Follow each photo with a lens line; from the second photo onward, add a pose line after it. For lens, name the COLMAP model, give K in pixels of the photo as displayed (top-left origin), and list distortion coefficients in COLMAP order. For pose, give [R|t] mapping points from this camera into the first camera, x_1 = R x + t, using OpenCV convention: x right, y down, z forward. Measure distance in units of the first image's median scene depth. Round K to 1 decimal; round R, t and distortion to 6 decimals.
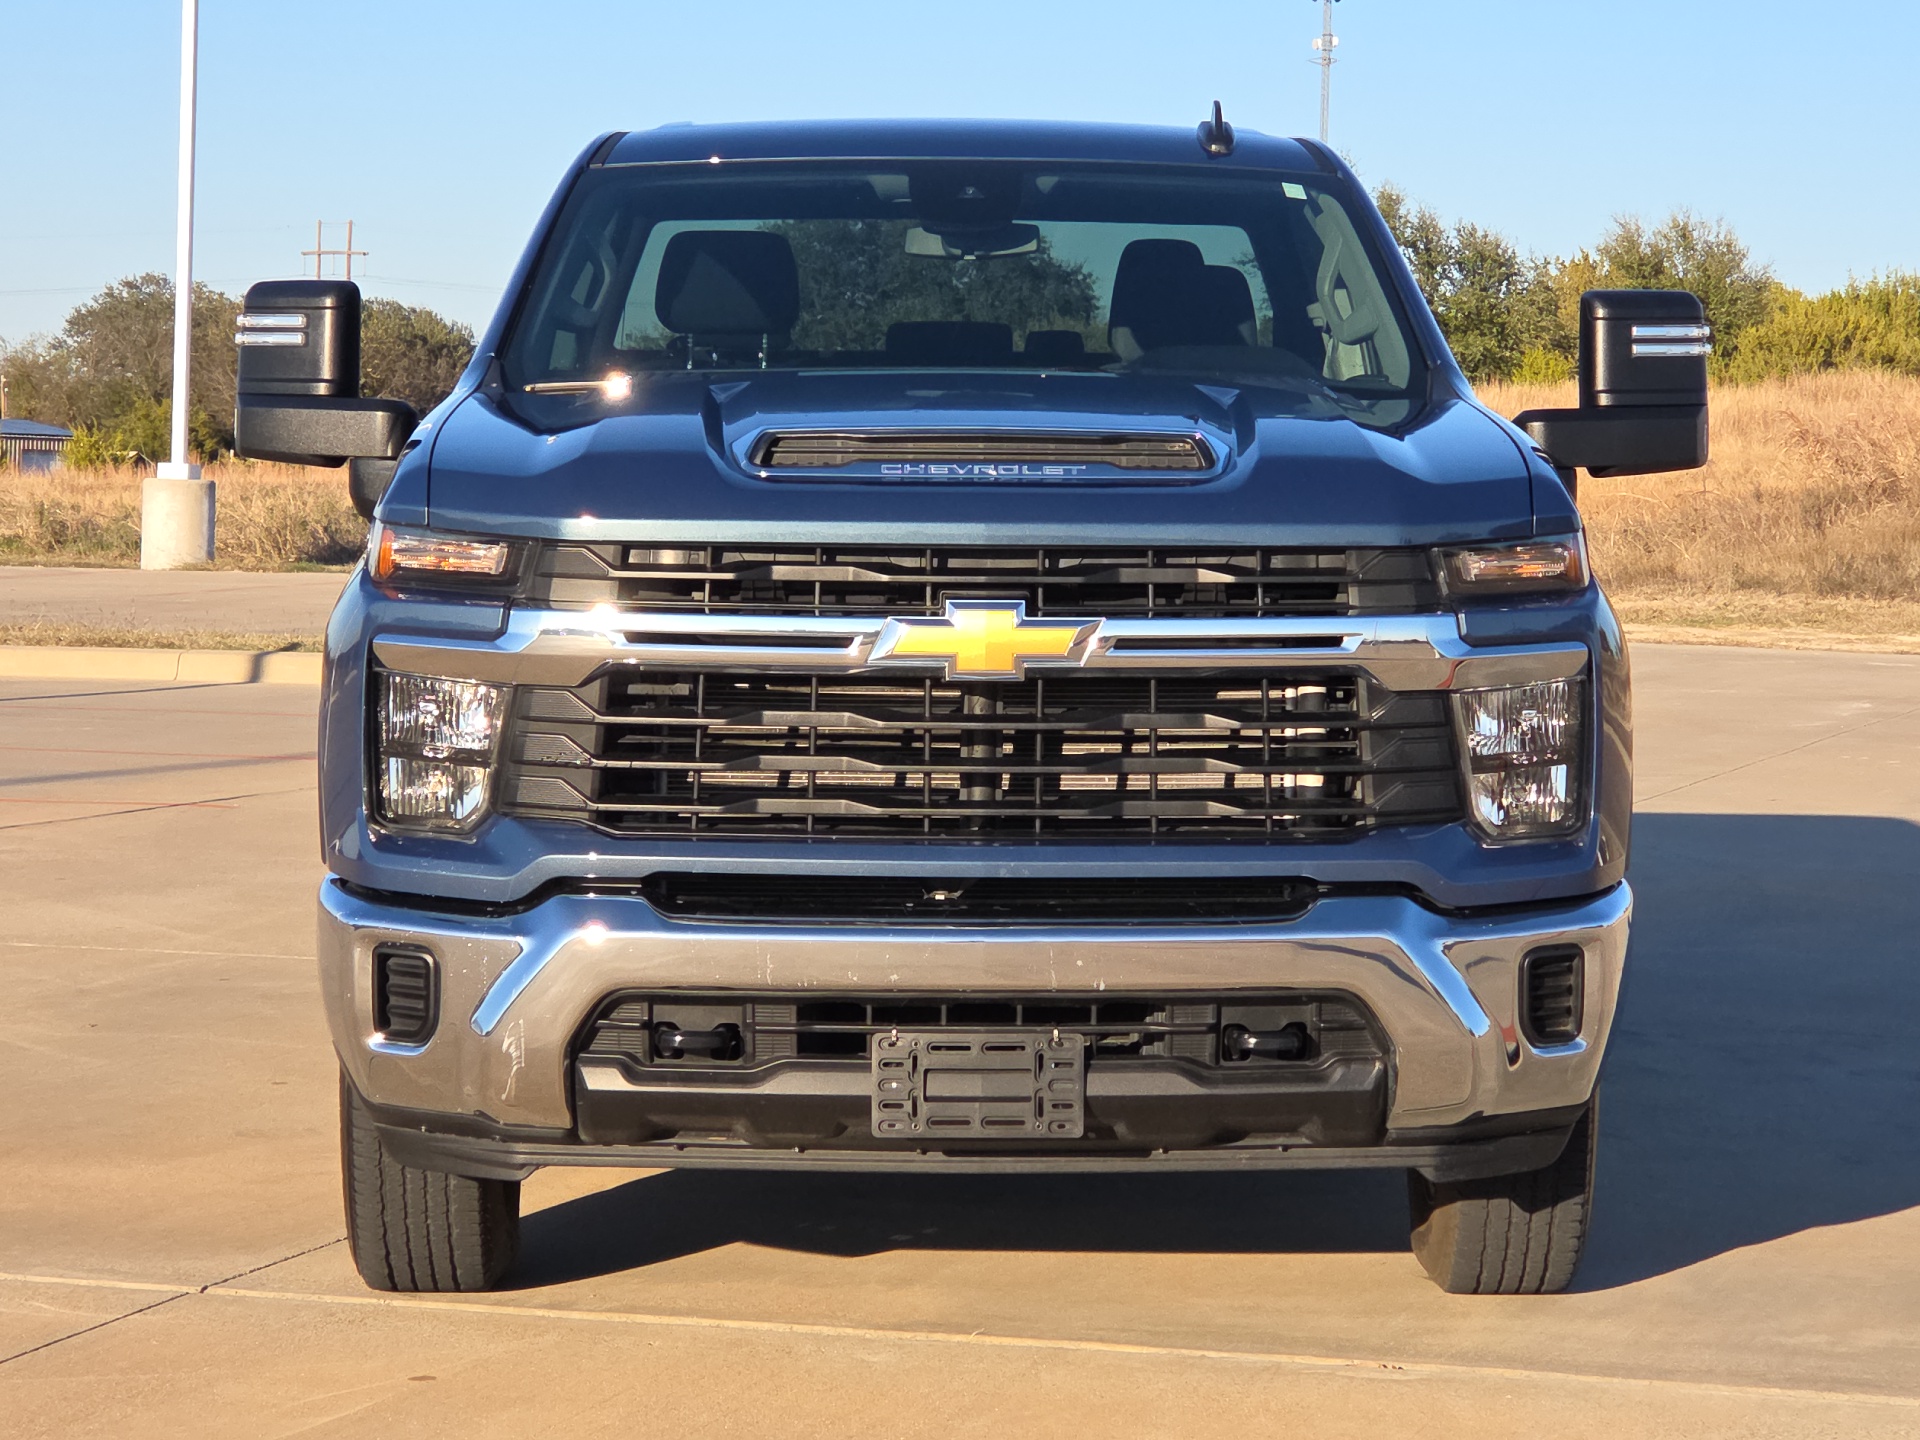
lens RADIAL K [[4438.7, 0, 960.1], [0, 4438.7, 720.2], [0, 0, 1]] dist [-0.209854, 0.000000]
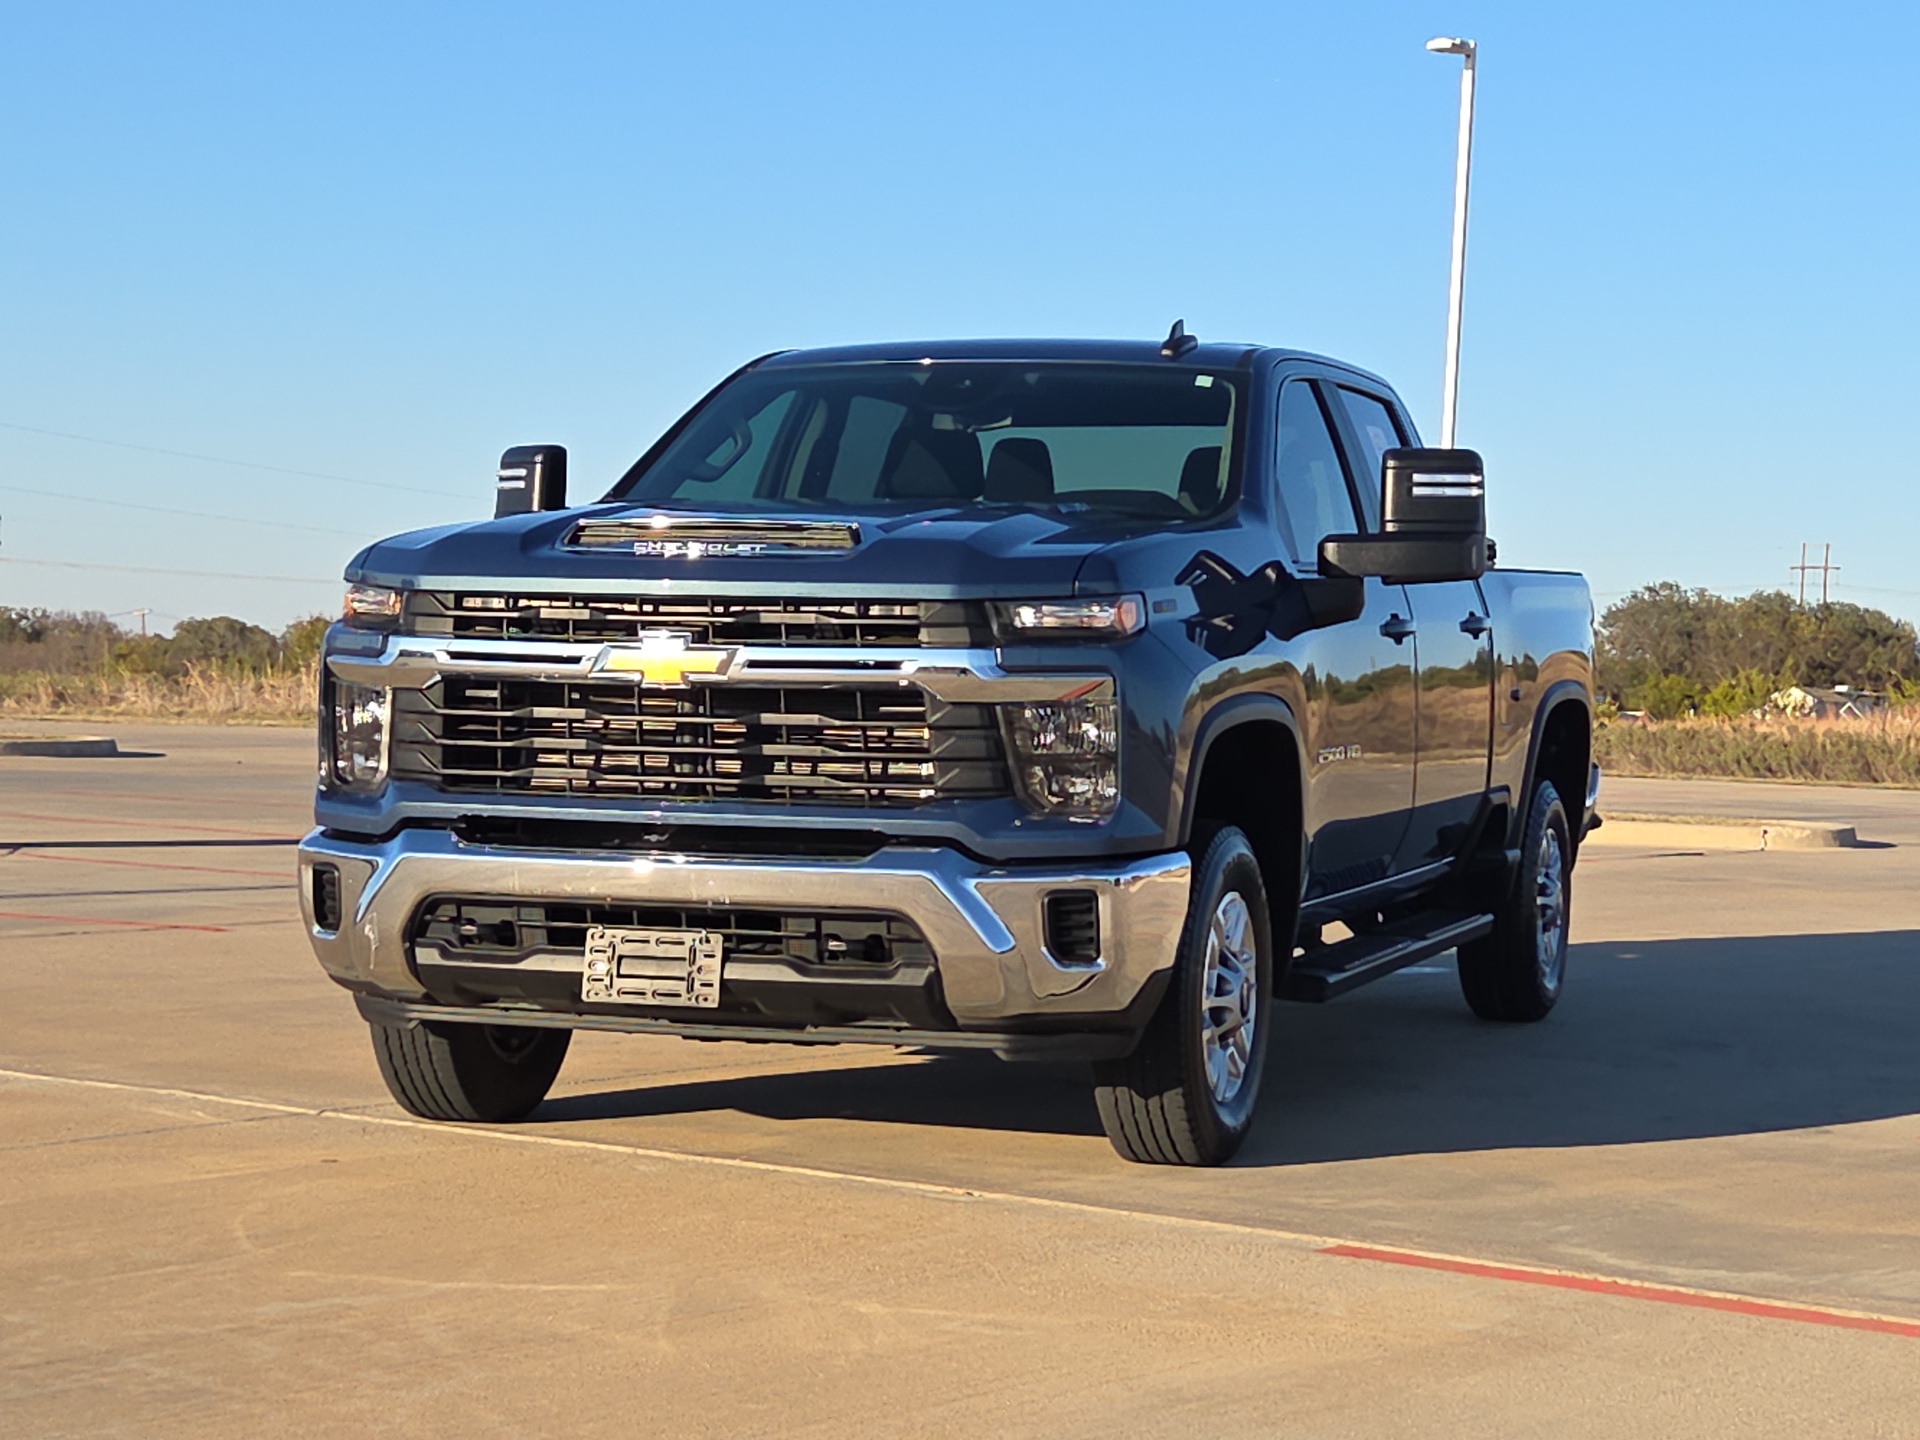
lens RADIAL K [[3212.6, 0, 960.9], [0, 3212.6, 713.2], [0, 0, 1]] dist [0.178518, 0.000000]
pose [[0.956476, 0.020649, -0.291079, 0.398877], [-0.034631, 0.998476, -0.042963, 0.040607], [0.289748, 0.051173, 0.955734, 0.022435]]
